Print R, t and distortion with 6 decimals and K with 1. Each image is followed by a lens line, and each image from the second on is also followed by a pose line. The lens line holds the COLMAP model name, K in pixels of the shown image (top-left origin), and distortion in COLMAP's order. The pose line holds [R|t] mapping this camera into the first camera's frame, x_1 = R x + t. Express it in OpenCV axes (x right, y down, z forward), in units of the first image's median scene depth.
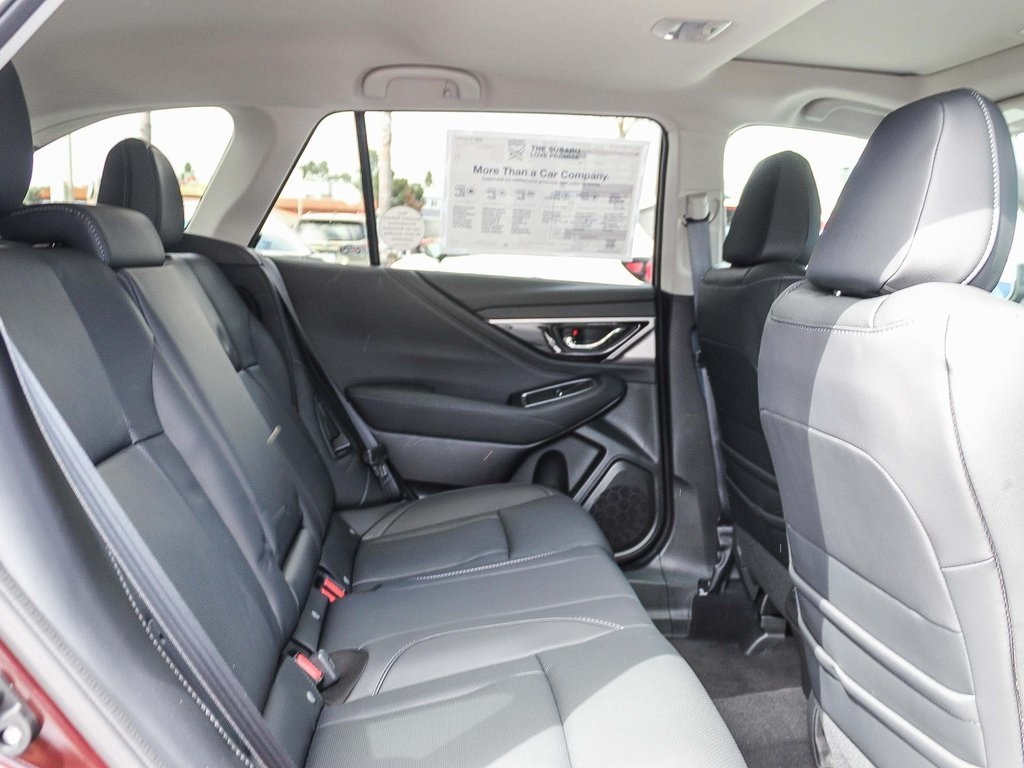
lens RADIAL K [[949.8, 0, 510.9], [0, 949.8, 388.1], [0, 0, 1]] dist [0.010178, 0.025644]
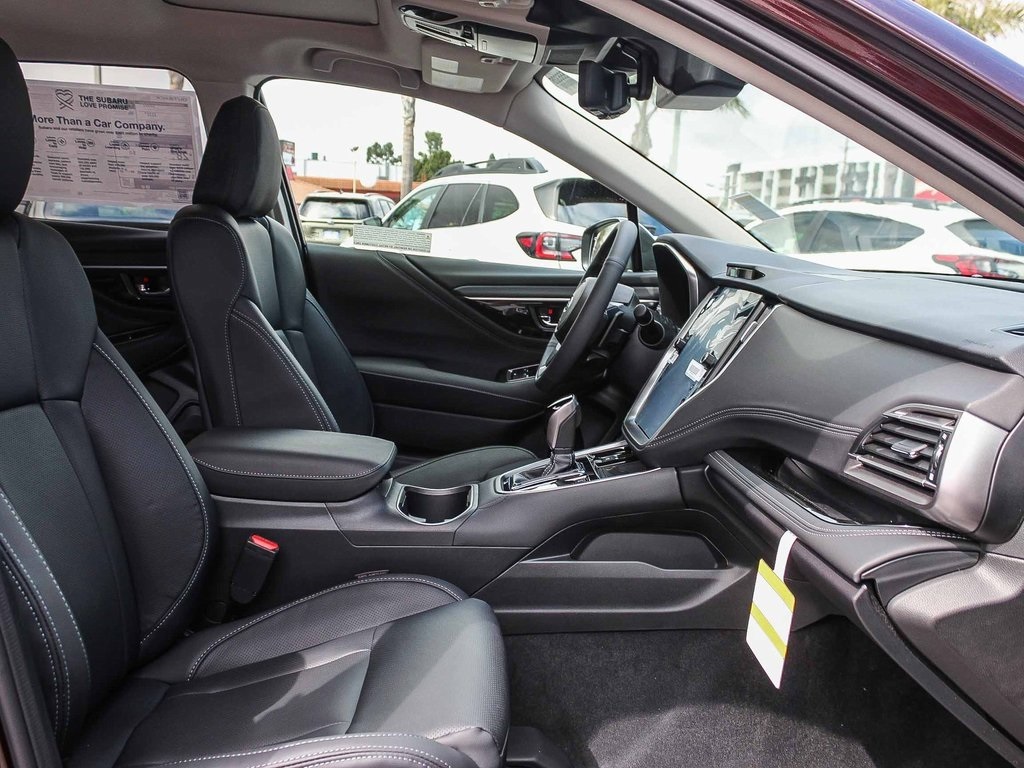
lens RADIAL K [[949.8, 0, 513.5], [0, 949.8, 379.7], [0, 0, 1]] dist [0.010178, 0.025644]
pose [[0.998640, 0.021297, -0.047593, 0.532277], [-0.020906, 0.999744, 0.008708, 0.033668], [0.047766, -0.007701, 0.998829, -0.014562]]
